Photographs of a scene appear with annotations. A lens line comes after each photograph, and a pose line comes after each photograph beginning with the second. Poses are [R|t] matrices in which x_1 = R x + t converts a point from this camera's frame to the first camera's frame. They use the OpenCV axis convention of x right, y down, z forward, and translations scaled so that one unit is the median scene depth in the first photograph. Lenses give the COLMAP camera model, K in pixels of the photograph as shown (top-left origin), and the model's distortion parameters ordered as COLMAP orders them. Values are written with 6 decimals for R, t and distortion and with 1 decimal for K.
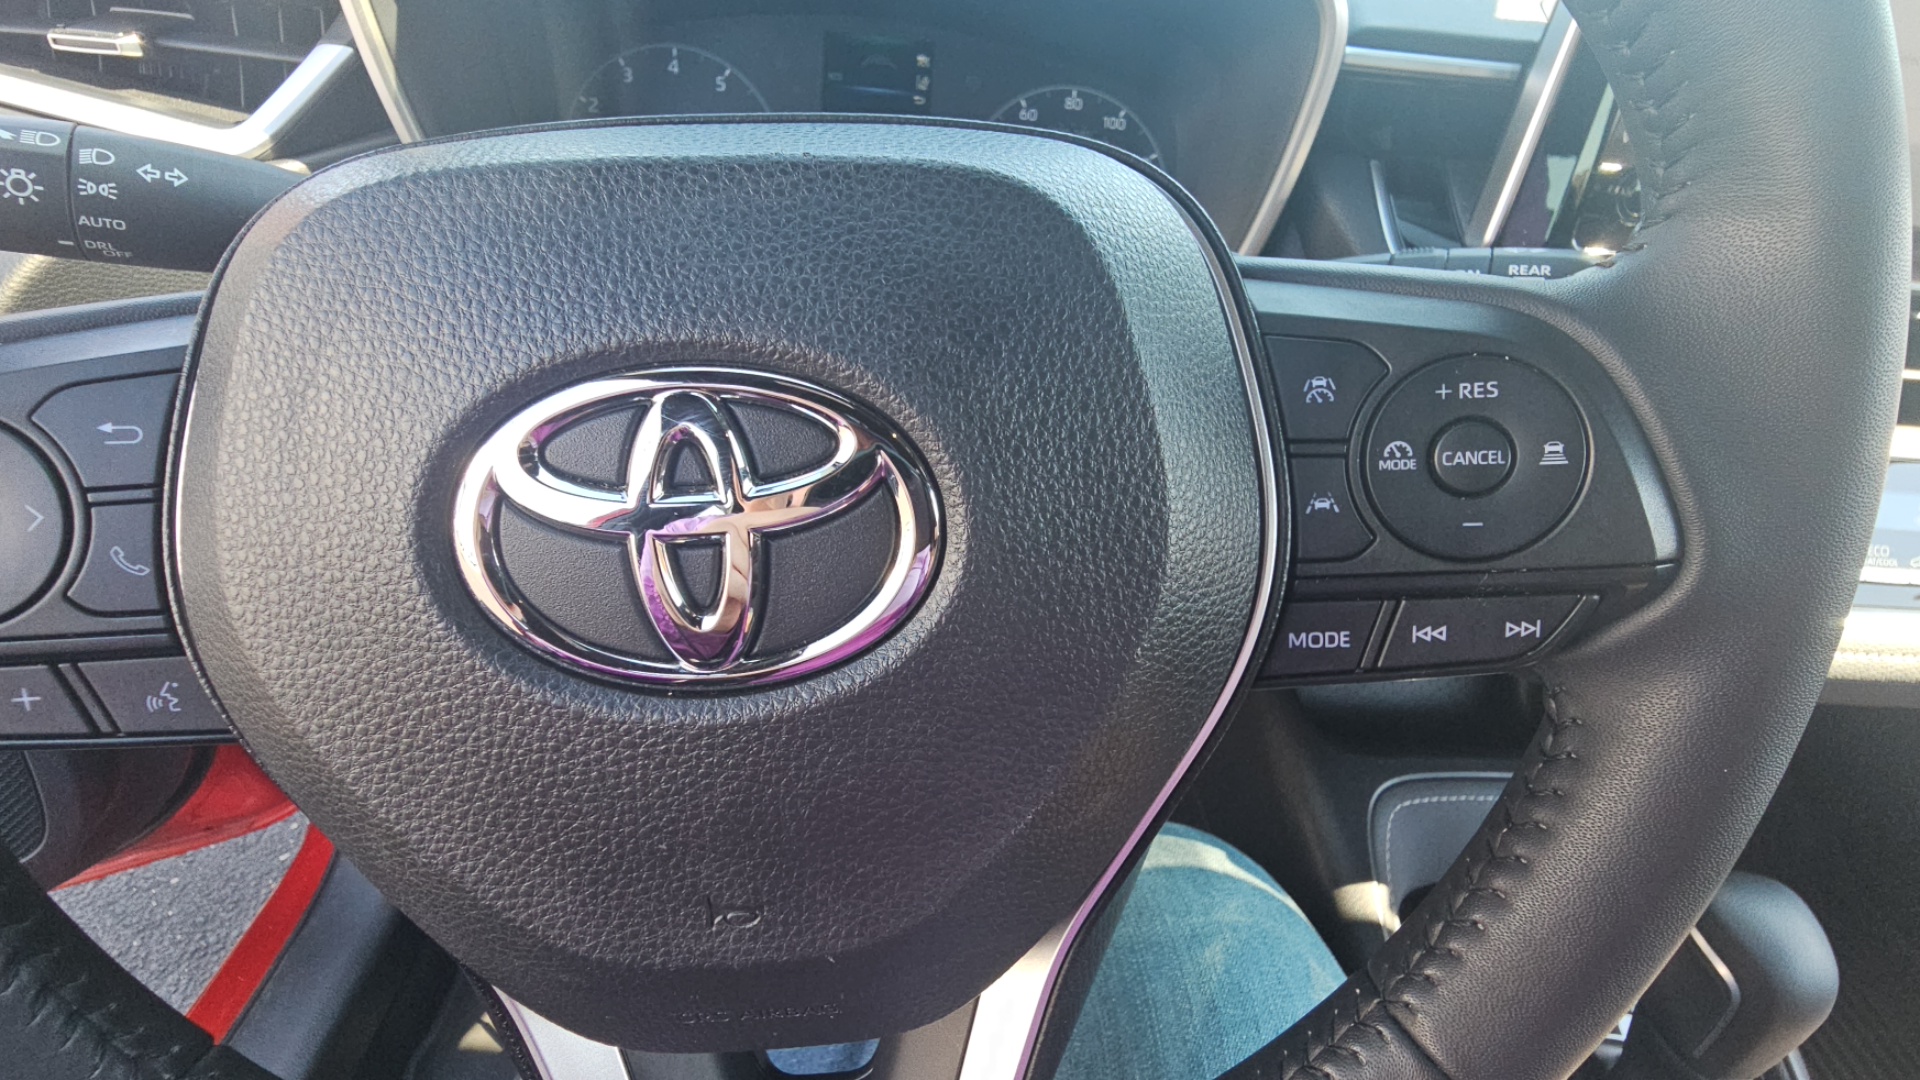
lens RADIAL K [[842.8, 0, 987.1], [0, 842.8, 550.5], [0, 0, 1]] dist [0.023765, -0.019163]
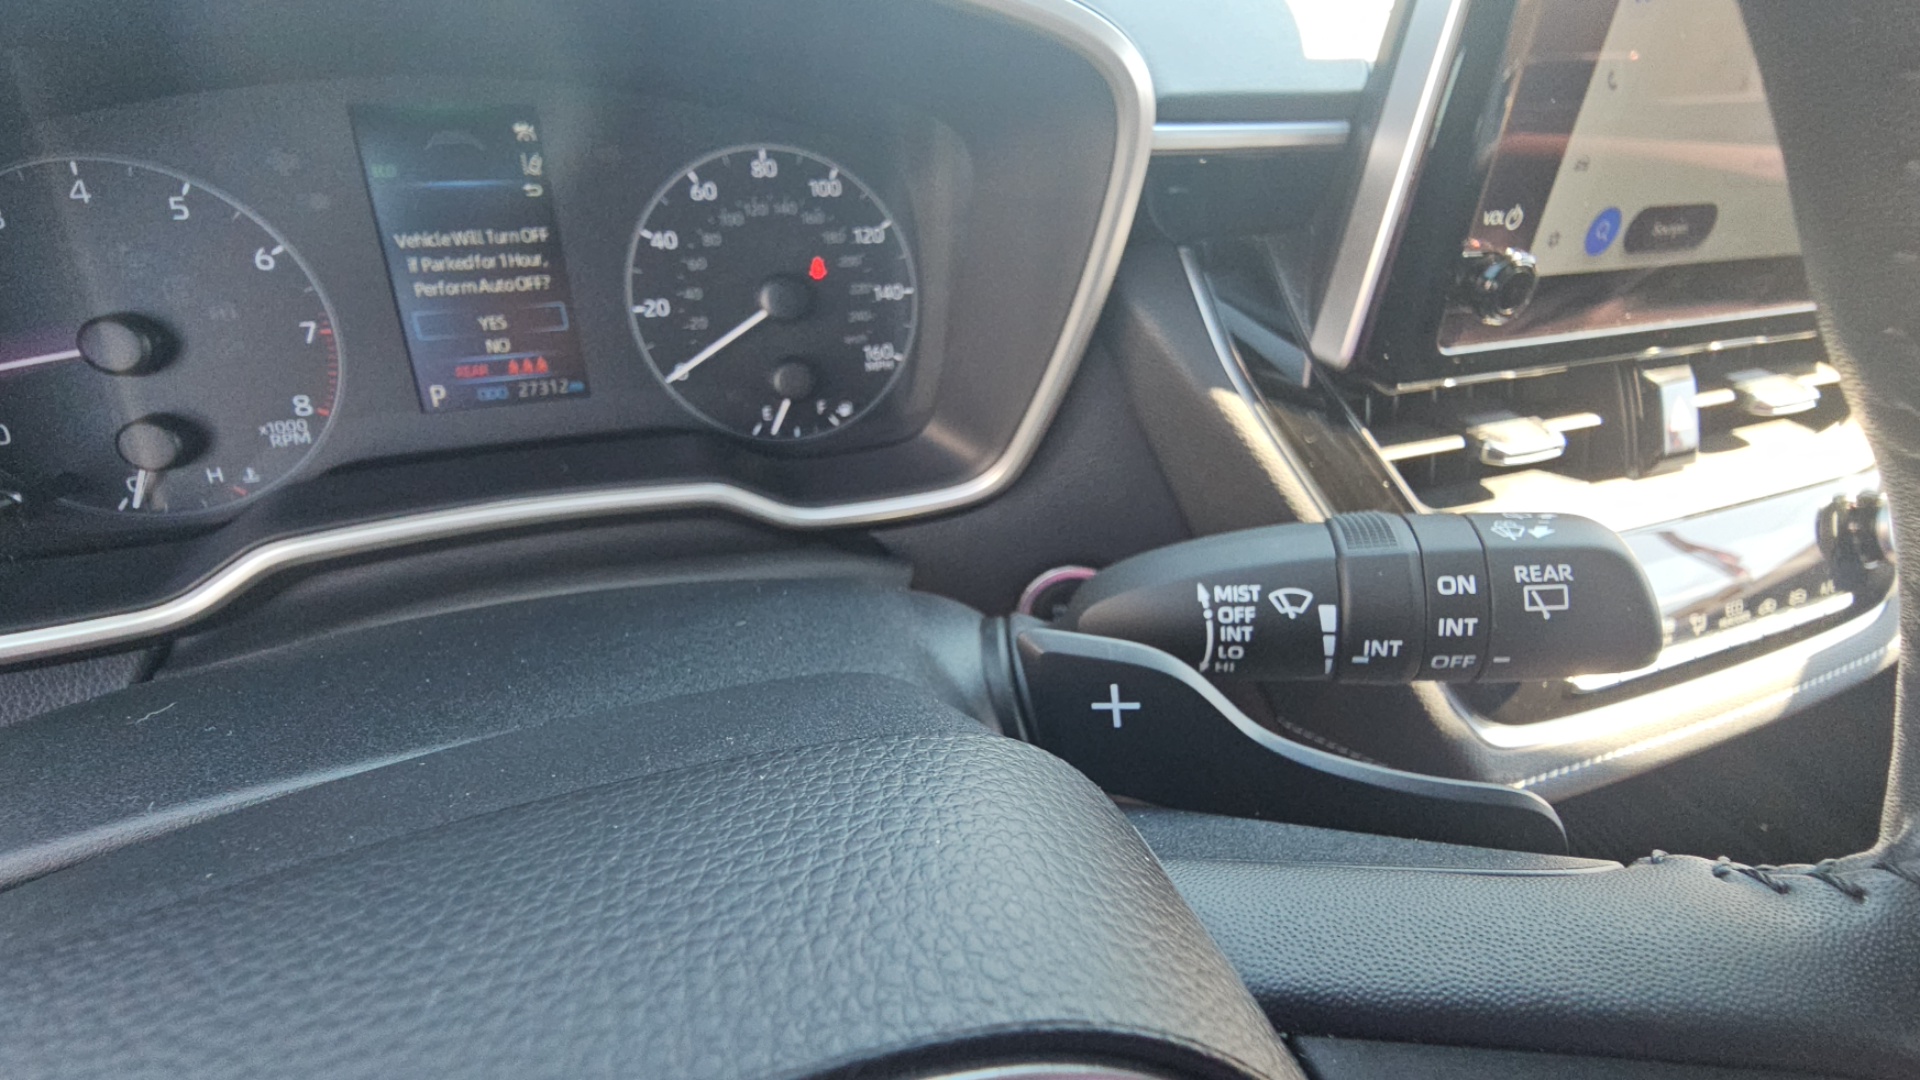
lens RADIAL K [[882.7, 0, 960.0], [0, 882.7, 540.0], [0, 0, 1]] dist [0.006957, -0.005550]
pose [[0.949406, -0.205340, 0.237622, 0.022936], [0.184604, 0.977004, 0.106701, -0.354005], [-0.254068, -0.057437, 0.965479, 0.290307]]
